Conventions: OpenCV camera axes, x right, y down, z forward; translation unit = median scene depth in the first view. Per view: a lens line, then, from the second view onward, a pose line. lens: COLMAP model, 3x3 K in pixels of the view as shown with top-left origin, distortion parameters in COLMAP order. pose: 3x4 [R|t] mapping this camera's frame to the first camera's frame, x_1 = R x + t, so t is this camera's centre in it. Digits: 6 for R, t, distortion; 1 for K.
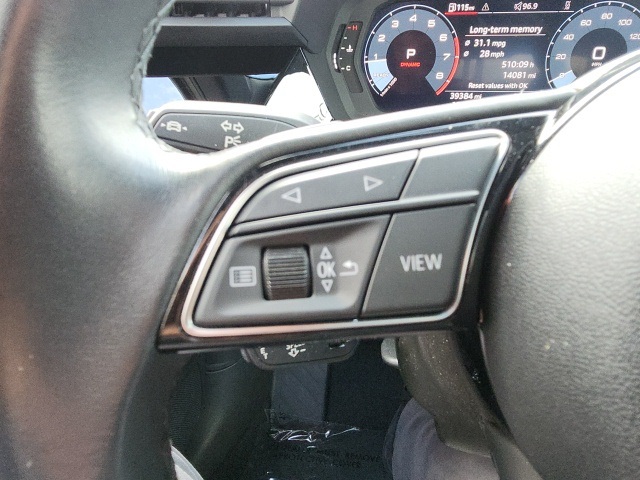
lens RADIAL K [[428.0, 0, 317.5], [0, 428.0, 242.7], [0, 0, 1]] dist [0.011850, -0.005016]
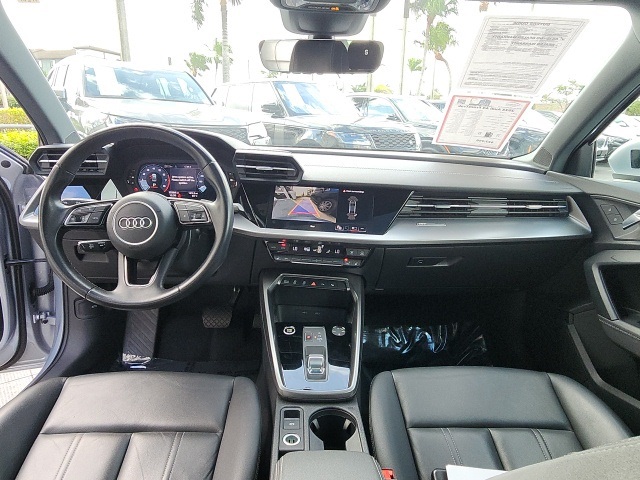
lens RADIAL K [[414.7, 0, 307.2], [0, 414.7, 239.4], [0, 0, 1]] dist [0.001810, -0.000161]
pose [[0.981607, -0.010459, 0.190624, 0.738443], [0.042658, 0.985269, -0.165604, 0.531532], [-0.186084, 0.170690, 0.967594, -2.038410]]
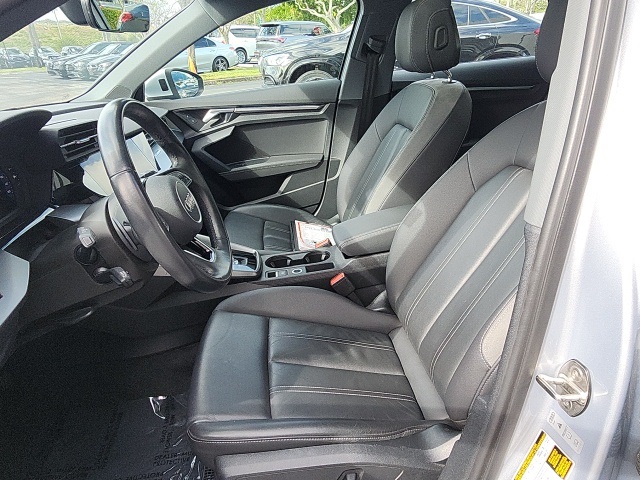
lens RADIAL K [[428.0, 0, 317.5], [0, 428.0, 242.7], [0, 0, 1]] dist [0.011850, -0.005016]
pose [[-0.264266, -0.378932, 0.886890, -1.848257], [0.459659, 0.758936, 0.461227, -0.470407], [-0.847866, 0.529554, -0.026382, -0.208135]]
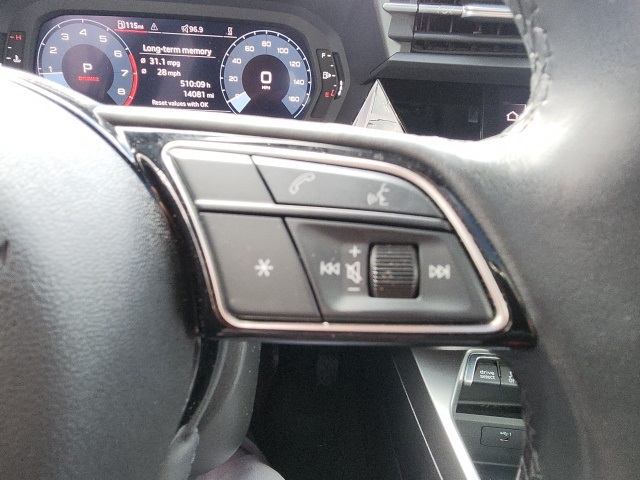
lens RADIAL K [[428.0, 0, 317.5], [0, 428.0, 242.7], [0, 0, 1]] dist [0.011850, -0.005016]
pose [[0.971470, -0.042135, 0.233390, 0.494537], [0.049458, 0.998448, -0.025613, 0.009332], [-0.231948, 0.036425, 0.972046, -0.062950]]
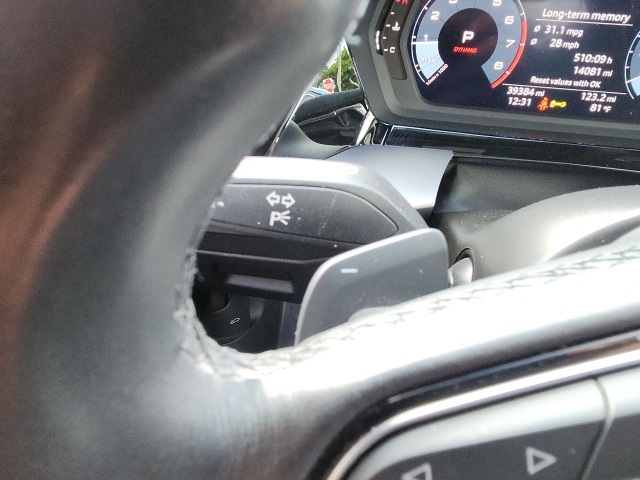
lens RADIAL K [[428.0, 0, 317.5], [0, 428.0, 242.7], [0, 0, 1]] dist [0.011850, -0.005016]
pose [[0.998594, 0.052837, 0.004325, -0.062801], [-0.052919, 0.988581, 0.141092, -0.146300], [0.003179, -0.141123, 0.989987, 0.104540]]
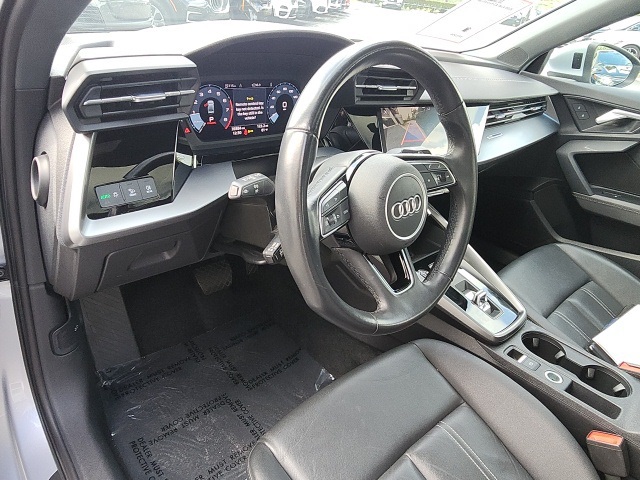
lens RADIAL K [[428.0, 0, 317.5], [0, 428.0, 242.7], [0, 0, 1]] dist [0.011850, -0.005016]
pose [[0.628835, -0.314699, 0.711008, -1.013747], [0.210222, 0.949189, 0.234194, -0.237411], [-0.748581, 0.002200, 0.663040, -0.582774]]
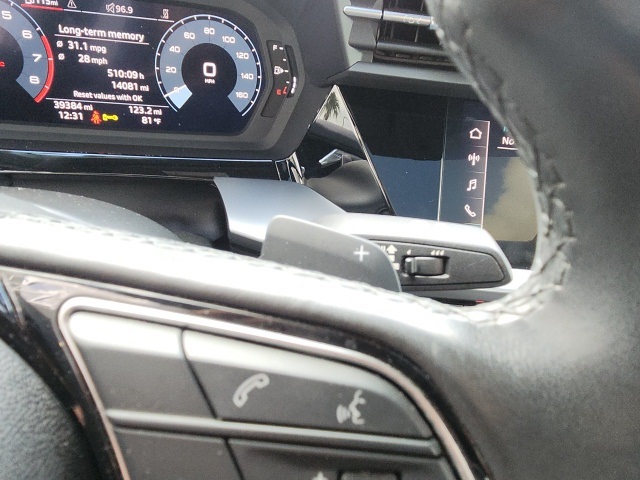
lens RADIAL K [[428.0, 0, 317.5], [0, 428.0, 242.7], [0, 0, 1]] dist [0.011850, -0.005016]
pose [[0.938533, -0.065960, 0.338829, 0.514508], [0.041770, 0.996062, 0.078205, -0.118007], [-0.342653, -0.059245, 0.937592, 0.001750]]
